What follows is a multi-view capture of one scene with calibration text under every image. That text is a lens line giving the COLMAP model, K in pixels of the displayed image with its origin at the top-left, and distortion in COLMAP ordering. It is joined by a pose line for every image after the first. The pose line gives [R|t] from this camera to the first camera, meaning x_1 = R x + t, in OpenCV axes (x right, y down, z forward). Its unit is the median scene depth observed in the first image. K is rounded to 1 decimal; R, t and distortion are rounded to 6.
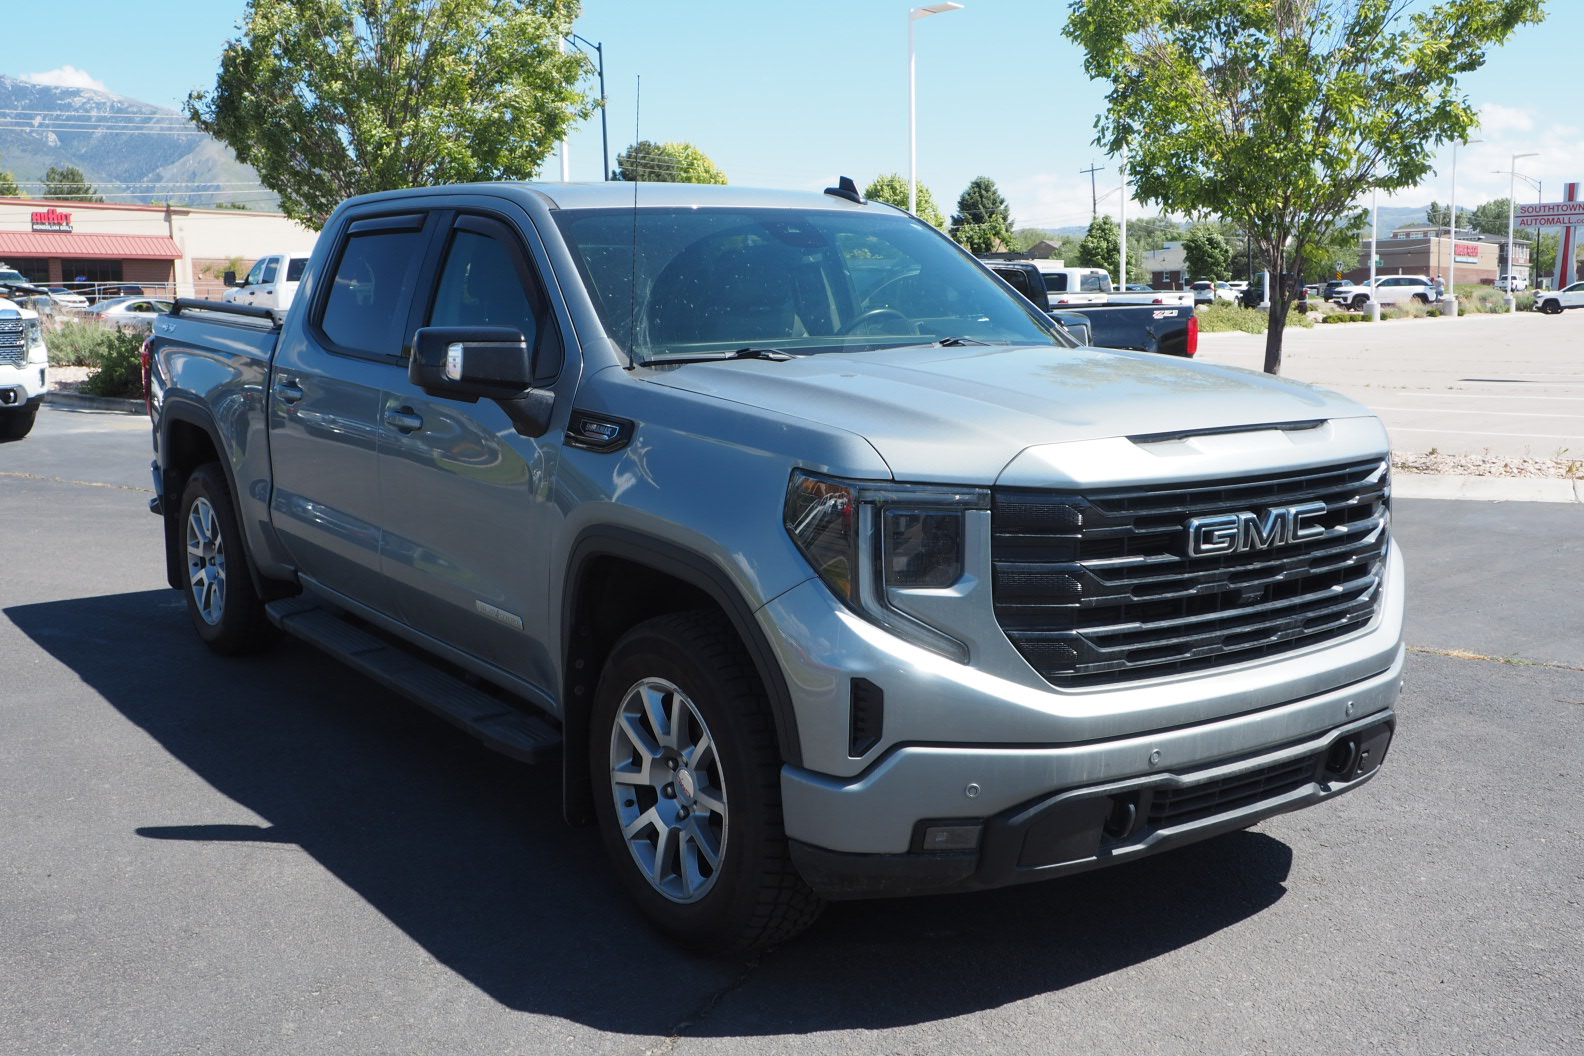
lens RADIAL K [[1614.9, 0, 789.9], [0, 1614.9, 564.5], [0, 0, 1]] dist [-0.005055, -0.000274]
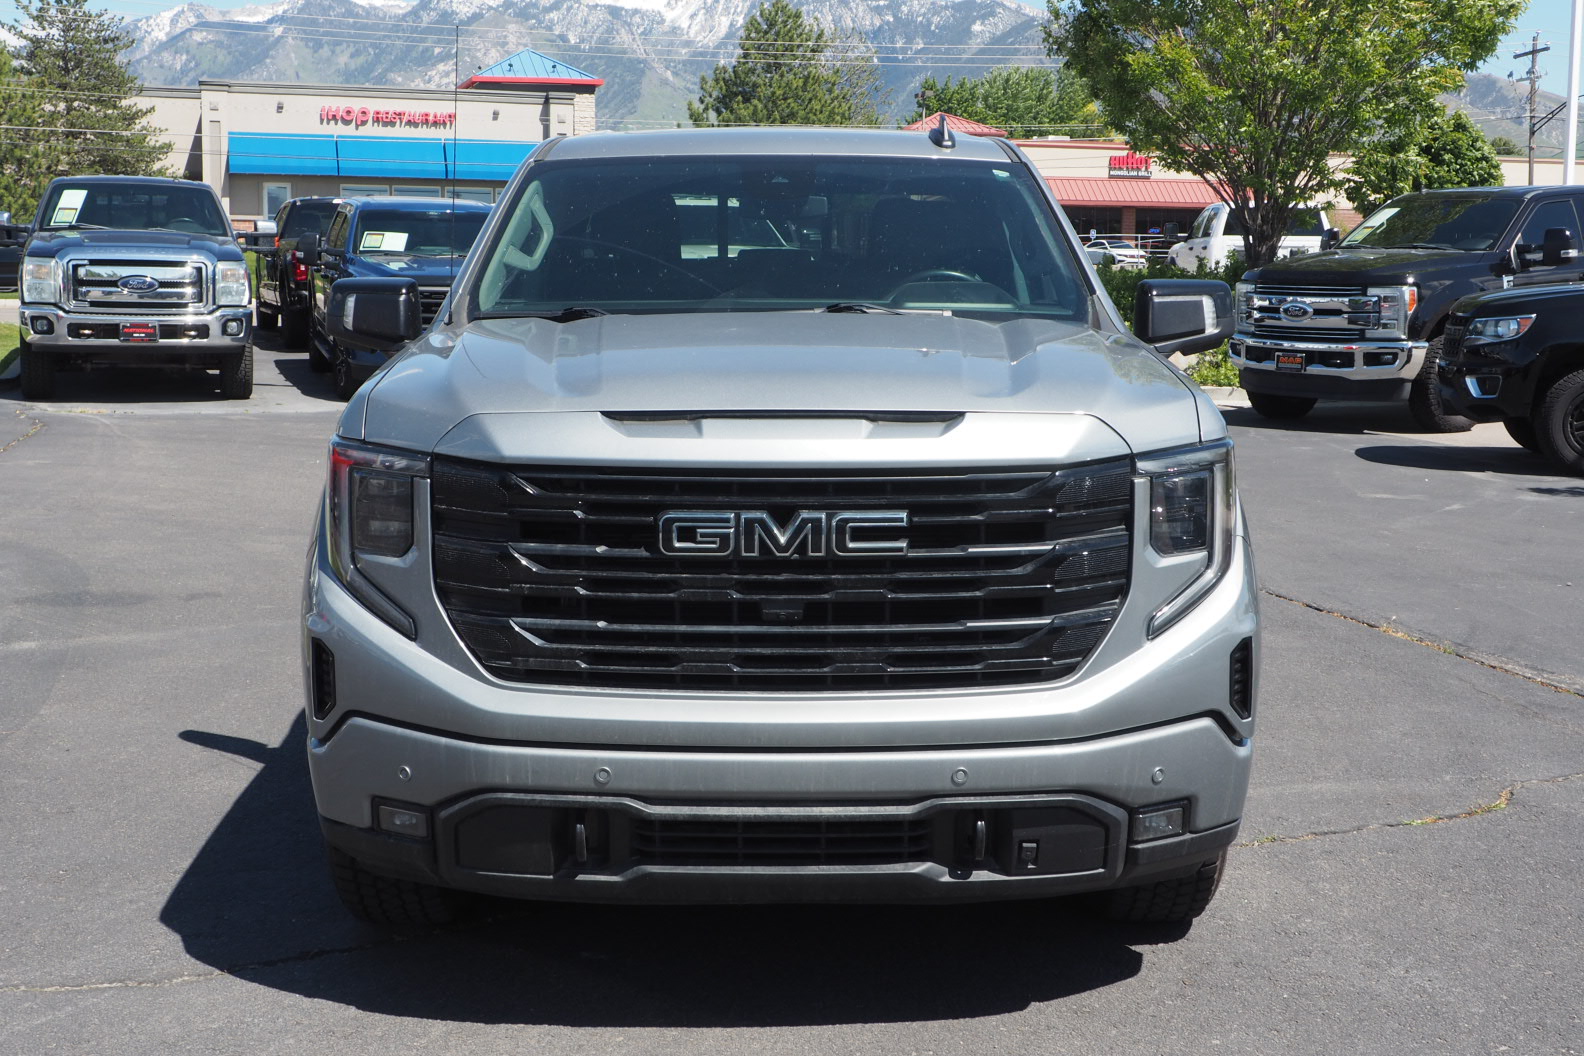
lens RADIAL K [[1986.1, 0, 792.0], [0, 1986.1, 528.0], [0, 0, 1]] dist [-0.008701, -0.010043]
pose [[0.817617, 0.089674, -0.568737, 0.903810], [-0.105065, 0.994449, 0.005755, -0.031988], [0.566096, 0.055049, 0.822499, 0.155479]]
